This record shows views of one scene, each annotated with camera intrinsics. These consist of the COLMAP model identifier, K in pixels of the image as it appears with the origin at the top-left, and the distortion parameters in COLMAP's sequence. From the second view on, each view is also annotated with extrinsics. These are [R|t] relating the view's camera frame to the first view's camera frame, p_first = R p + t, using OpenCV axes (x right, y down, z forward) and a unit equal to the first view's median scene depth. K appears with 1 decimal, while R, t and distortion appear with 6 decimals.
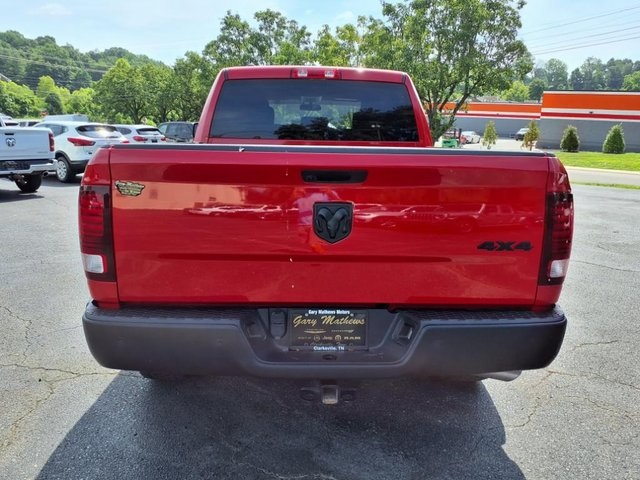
lens RADIAL K [[511.6, 0, 305.6], [0, 511.6, 234.4], [0, 0, 1]] dist [0.041249, -0.057167]
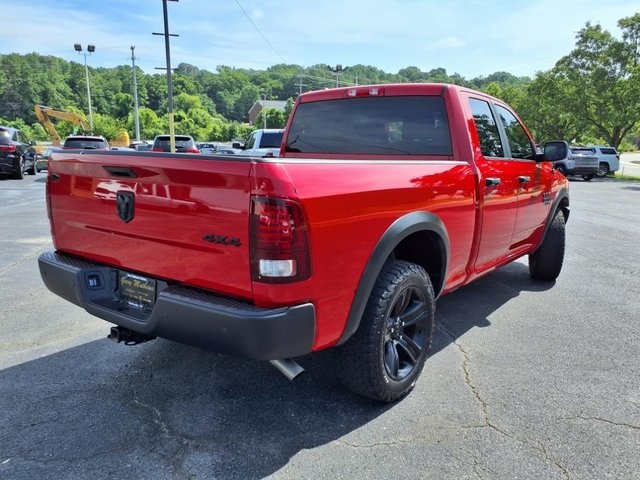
lens RADIAL K [[511.6, 0, 319.5], [0, 511.6, 244.1], [0, 0, 1]] dist [0.041249, -0.057167]
pose [[0.786204, 0.110664, -0.607978, 0.076665], [-0.126111, 0.991863, 0.017460, -0.000969], [0.604963, 0.062946, 0.793762, 0.014550]]
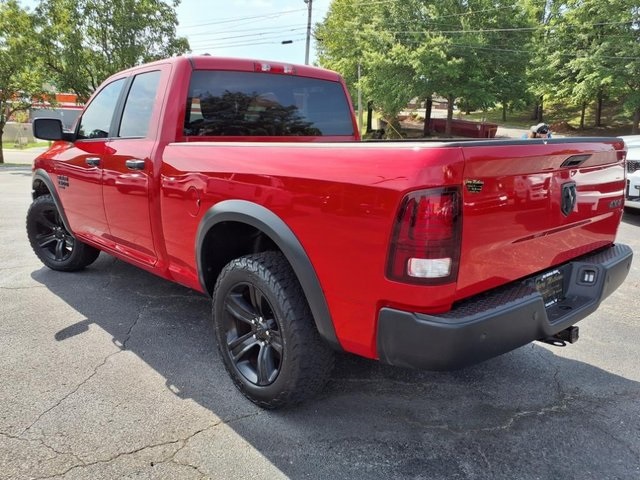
lens RADIAL K [[511.6, 0, 318.9], [0, 511.6, 238.3], [0, 0, 1]] dist [0.041249, -0.057167]
pose [[0.764545, -0.148449, 0.627243, -0.072386], [0.136545, 0.988333, 0.067473, -0.005864], [-0.629942, 0.034060, 0.775895, 0.024584]]
